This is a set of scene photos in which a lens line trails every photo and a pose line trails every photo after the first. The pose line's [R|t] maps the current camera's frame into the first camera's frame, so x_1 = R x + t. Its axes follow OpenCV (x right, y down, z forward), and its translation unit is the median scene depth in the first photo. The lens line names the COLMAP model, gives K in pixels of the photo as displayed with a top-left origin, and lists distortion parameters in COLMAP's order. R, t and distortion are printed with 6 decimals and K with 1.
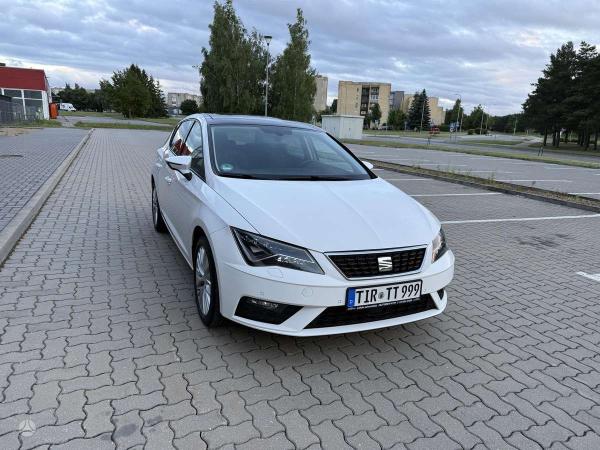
lens RADIAL K [[424.6, 0, 298.2], [0, 424.6, 222.4], [0, 0, 1]] dist [0.071400, -0.099075]
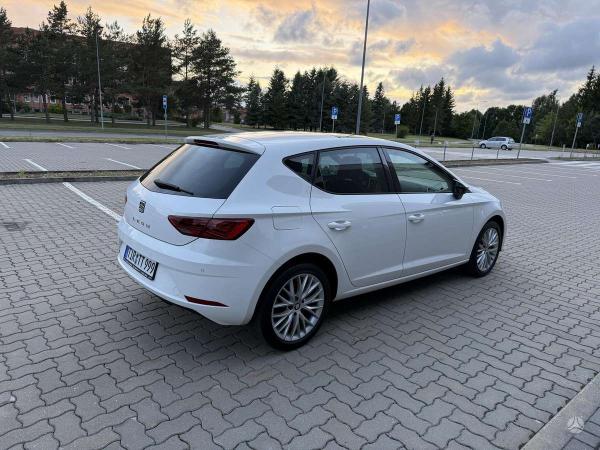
lens RADIAL K [[424.6, 0, 298.2], [0, 424.6, 222.4], [0, 0, 1]] dist [0.071400, -0.099075]
pose [[-0.271733, -0.282613, 0.919941, -0.093944], [0.146140, 0.932706, 0.329701, -0.037361], [-0.951212, 0.224031, -0.212146, 0.127304]]
